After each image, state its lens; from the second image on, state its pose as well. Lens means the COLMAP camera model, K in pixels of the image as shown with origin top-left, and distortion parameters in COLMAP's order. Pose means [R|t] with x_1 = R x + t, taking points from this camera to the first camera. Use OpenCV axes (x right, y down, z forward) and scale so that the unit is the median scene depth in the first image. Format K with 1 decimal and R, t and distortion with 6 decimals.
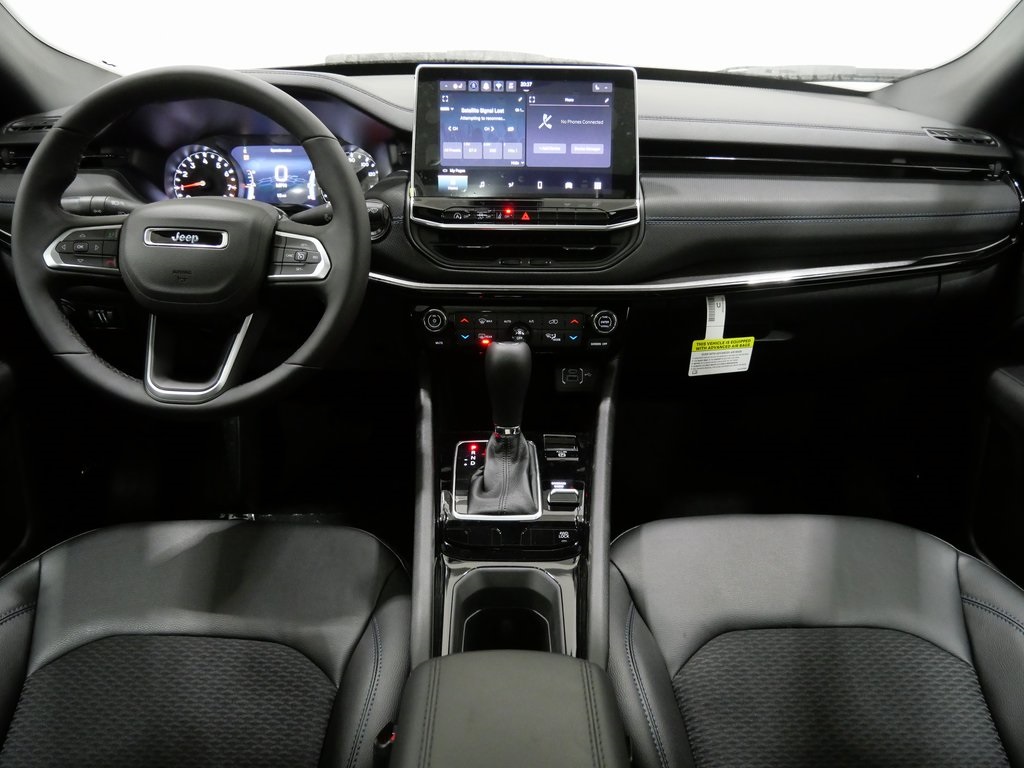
lens RADIAL K [[739.9, 0, 518.7], [0, 739.9, 387.1], [0, 0, 1]] dist [-0.052919, 0.024052]
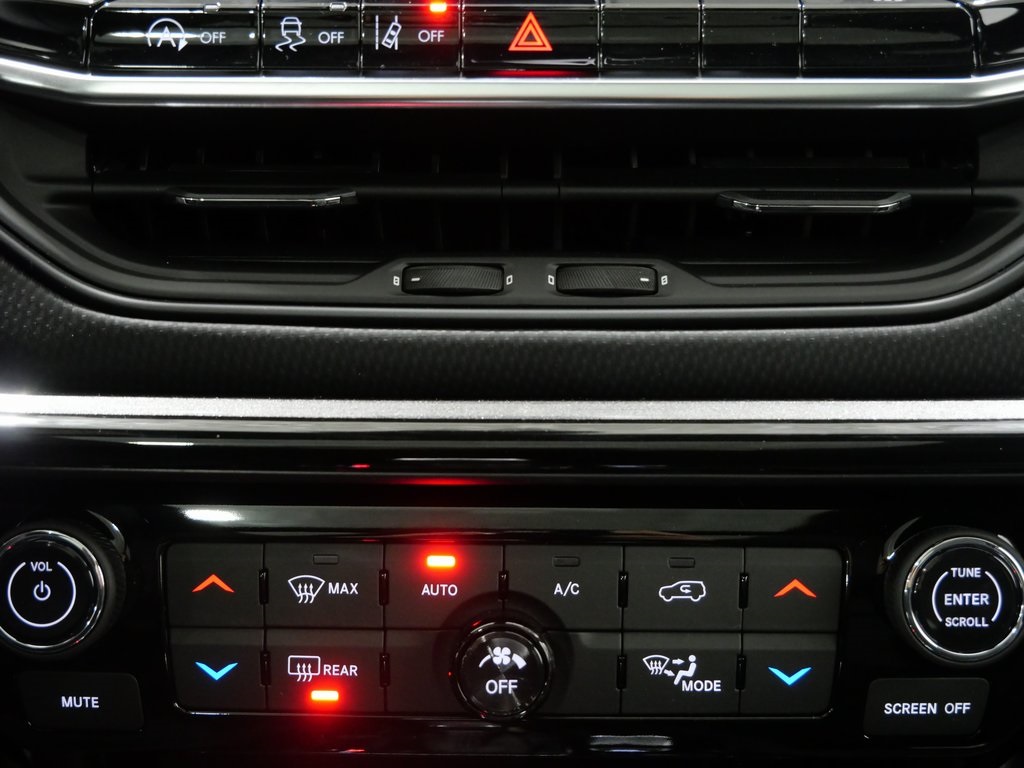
lens RADIAL K [[1560.0, 0, 515.9], [0, 1560.0, 380.6], [0, 0, 1]] dist [-0.032541, 0.000000]
pose [[0.999643, -0.003045, -0.026539, 0.013603], [-0.000231, 0.992457, -0.122597, -0.083366], [0.026712, 0.122559, 0.992102, 0.537410]]
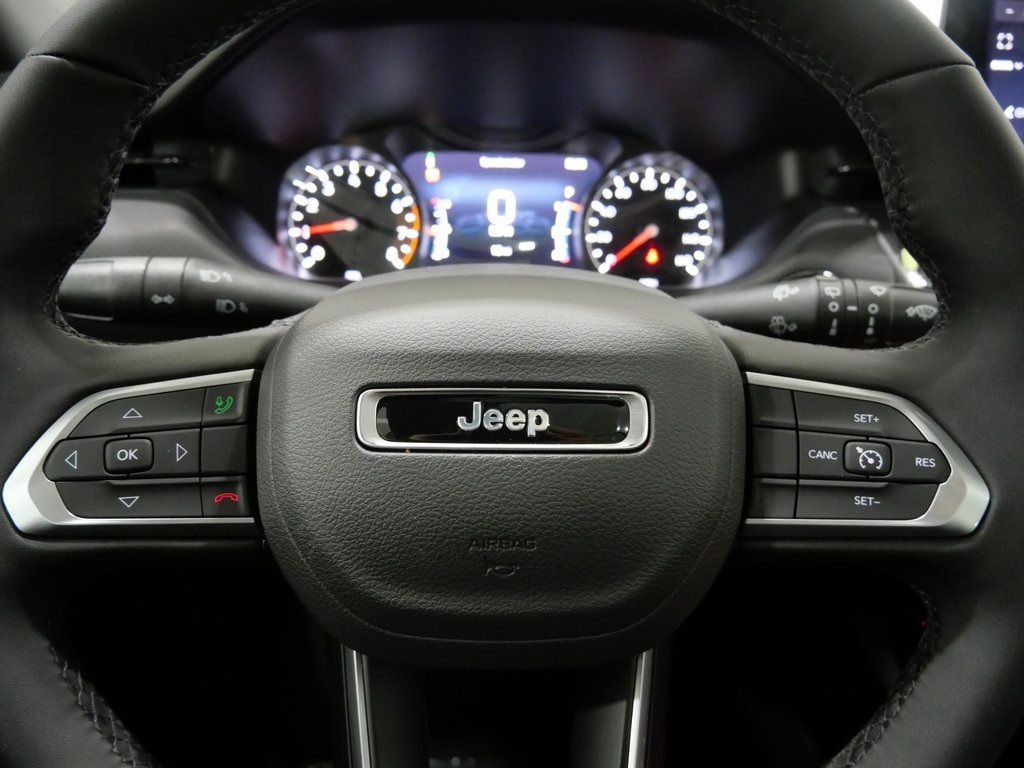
lens RADIAL K [[739.9, 0, 515.5], [0, 739.9, 383.1], [0, 0, 1]] dist [-0.052919, 0.024052]
pose [[0.999856, 0.008083, 0.014909, -0.327672], [-0.007229, 0.998380, -0.056432, -0.145341], [-0.015341, 0.056316, 0.998295, 0.510672]]
